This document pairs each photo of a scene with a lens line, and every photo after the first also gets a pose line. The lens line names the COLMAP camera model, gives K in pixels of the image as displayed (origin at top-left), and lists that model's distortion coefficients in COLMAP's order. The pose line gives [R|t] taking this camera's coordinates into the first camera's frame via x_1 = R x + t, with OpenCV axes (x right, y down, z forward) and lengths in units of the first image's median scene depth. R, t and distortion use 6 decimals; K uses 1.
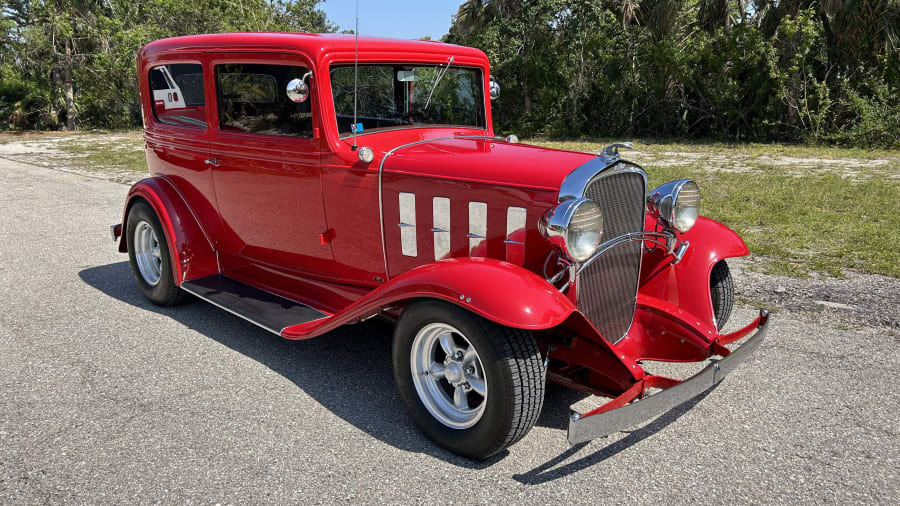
lens RADIAL K [[608.1, 0, 450.1], [0, 608.1, 228.1], [0, 0, 1]] dist [0.041383, -0.053319]
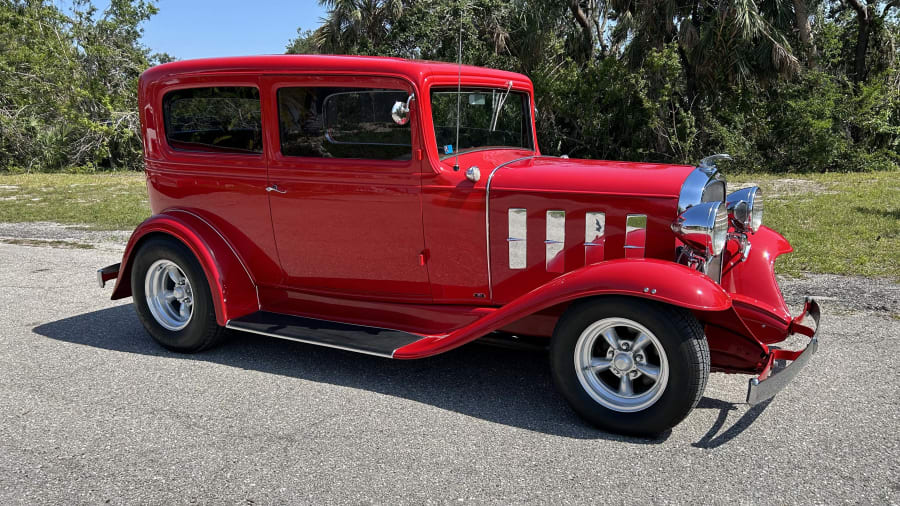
lens RADIAL K [[672.7, 0, 450.0], [0, 672.7, 253.0], [0, 0, 1]] dist [0.009415, -0.000131]
pose [[0.969627, -0.051848, 0.239032, -0.388724], [0.059157, 0.997972, -0.023501, 0.032405], [-0.237329, 0.036928, 0.970727, -0.081329]]
